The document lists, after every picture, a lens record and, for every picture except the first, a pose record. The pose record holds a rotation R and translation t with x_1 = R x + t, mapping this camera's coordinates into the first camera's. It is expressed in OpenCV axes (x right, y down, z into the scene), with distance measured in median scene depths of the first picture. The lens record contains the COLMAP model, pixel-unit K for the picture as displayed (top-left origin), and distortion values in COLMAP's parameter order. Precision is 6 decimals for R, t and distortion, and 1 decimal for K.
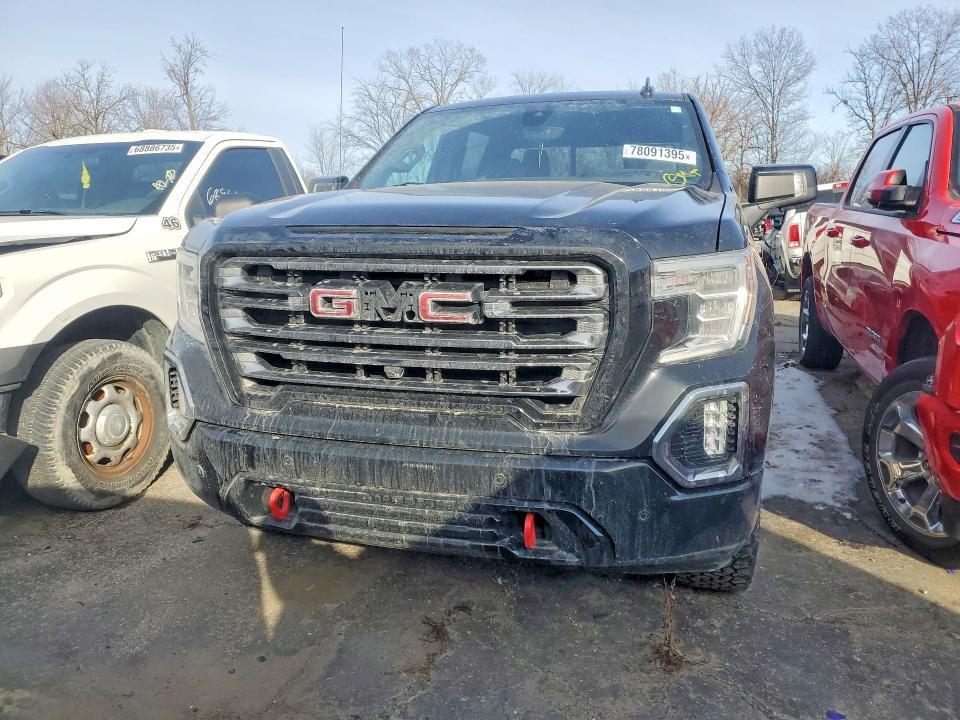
lens RADIAL K [[745.9, 0, 486.4], [0, 745.9, 359.5], [0, 0, 1]] dist [0.006422, 0.016430]
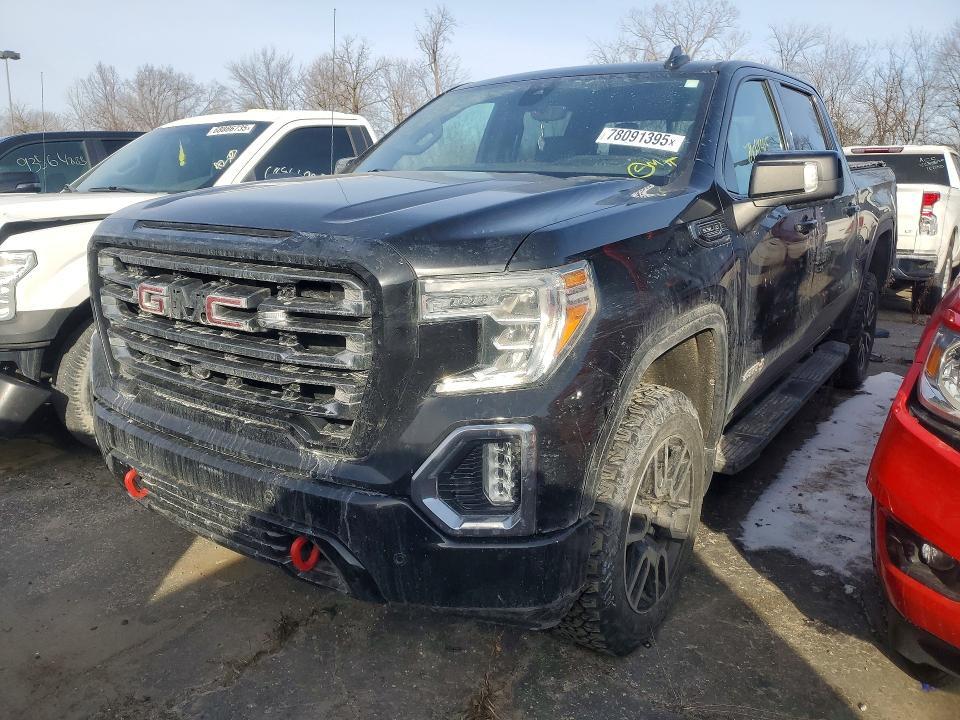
lens RADIAL K [[745.9, 0, 486.4], [0, 745.9, 359.5], [0, 0, 1]] dist [0.006422, 0.016430]
pose [[0.942634, 0.093998, -0.320321, 0.464475], [-0.078787, 0.995075, 0.060149, -0.075415], [0.324398, -0.031462, 0.945397, 0.150281]]
